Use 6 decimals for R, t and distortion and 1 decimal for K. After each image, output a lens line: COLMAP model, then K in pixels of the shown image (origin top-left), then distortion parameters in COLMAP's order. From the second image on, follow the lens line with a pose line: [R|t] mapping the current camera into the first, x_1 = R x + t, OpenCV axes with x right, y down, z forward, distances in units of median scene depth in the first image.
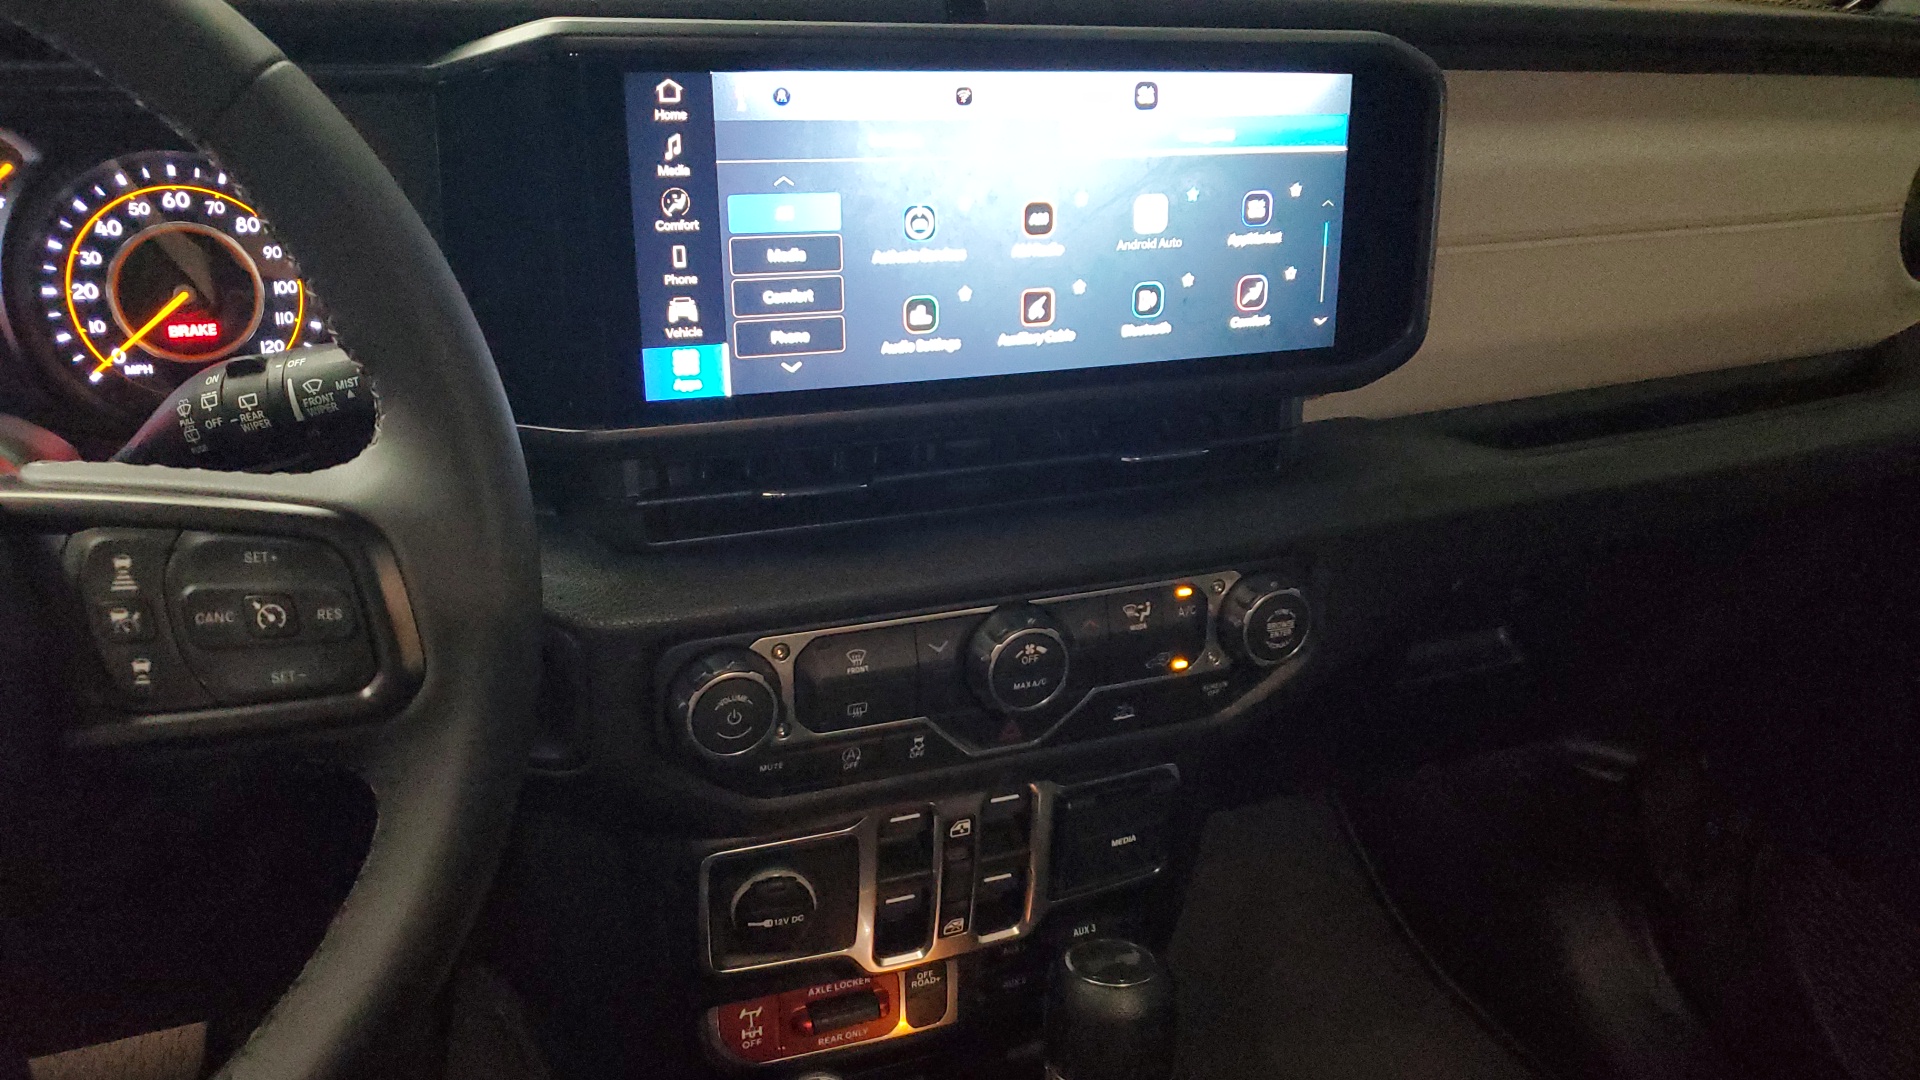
lens RADIAL K [[1527.4, 0, 953.5], [0, 1527.4, 564.1], [0, 0, 1]] dist [0.068604, -0.102128]
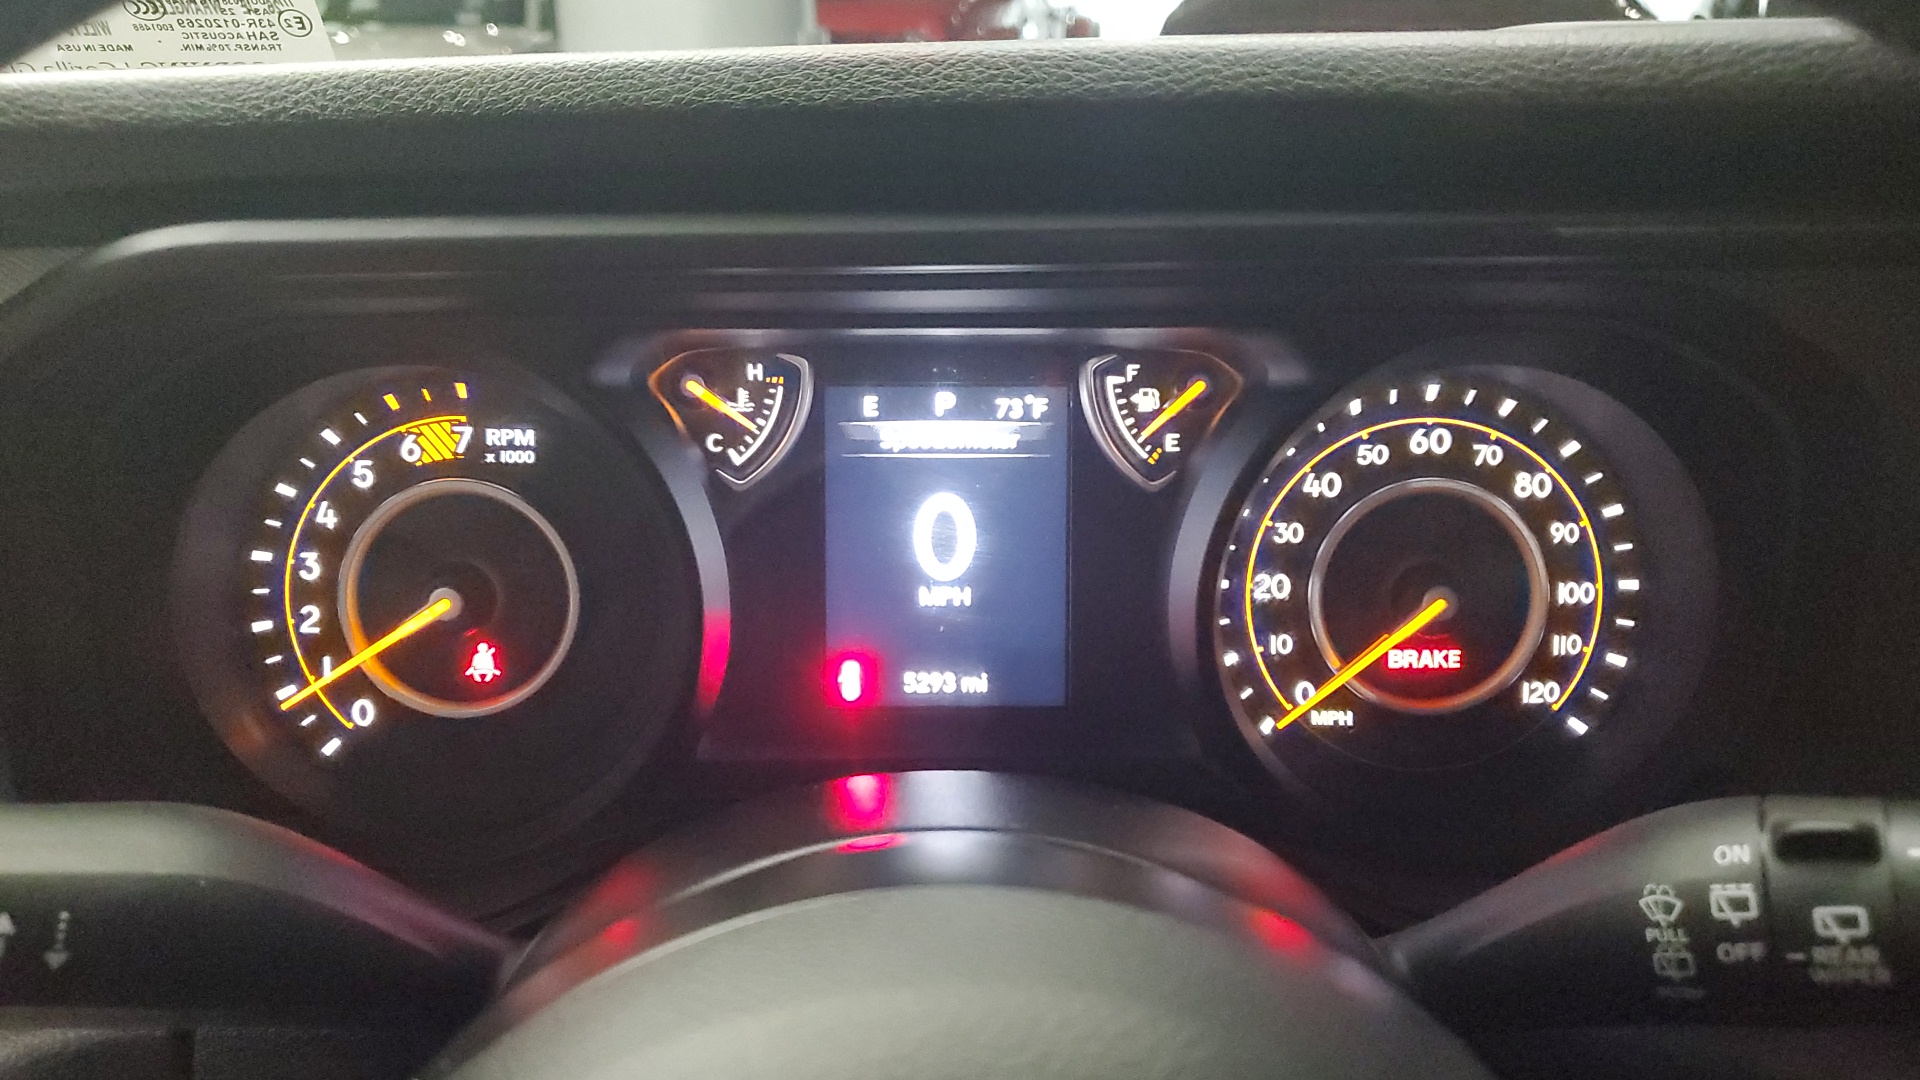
lens RADIAL K [[1501.6, 0, 933.5], [0, 1501.6, 578.7], [0, 0, 1]] dist [0.076918, -0.136289]
pose [[0.927503, 0.081616, -0.364797, -0.469261], [-0.114420, 0.991020, -0.069193, -0.123183], [0.355874, 0.105916, 0.928513, 0.405912]]
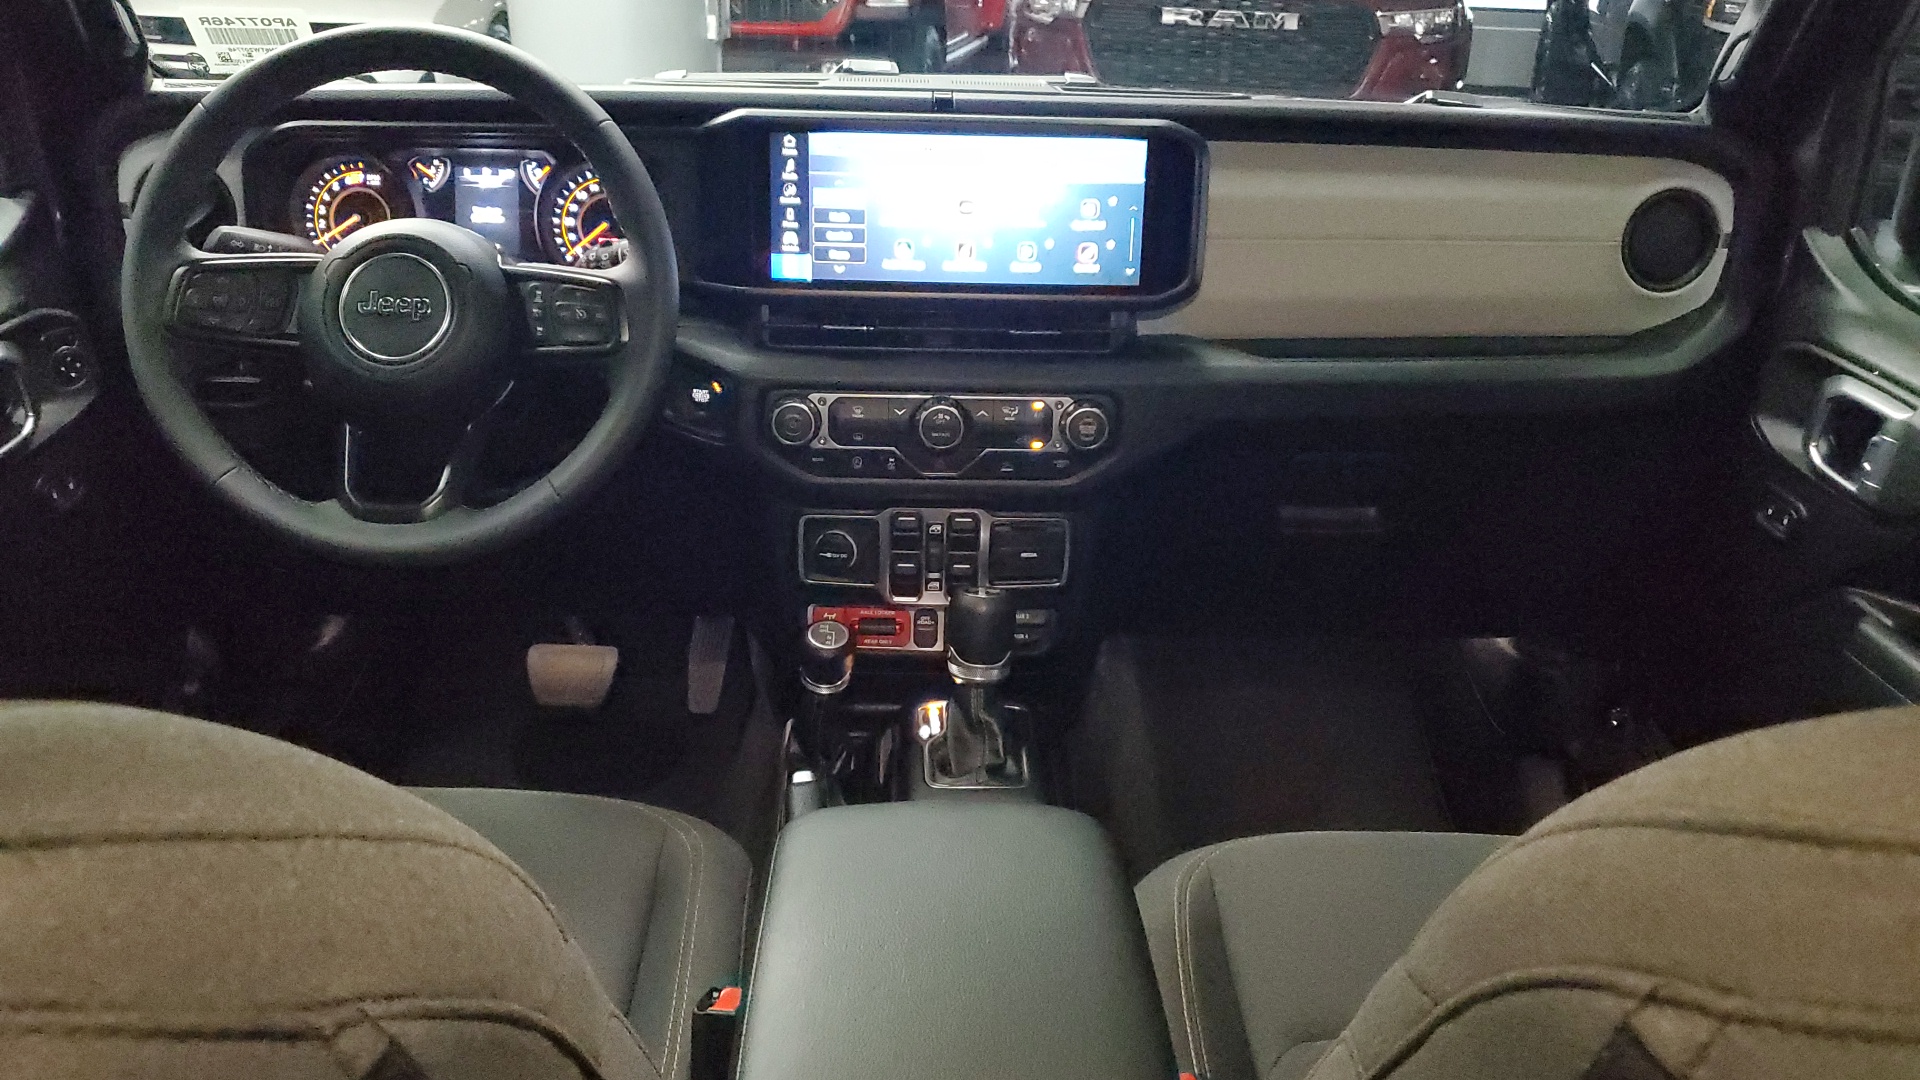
lens RADIAL K [[1501.6, 0, 933.5], [0, 1501.6, 578.7], [0, 0, 1]] dist [0.076918, -0.136289]
pose [[0.930575, 0.119439, -0.346070, 0.818878], [-0.131967, 0.991172, -0.012774, 0.320115], [0.341489, 0.057557, 0.938122, -0.945417]]
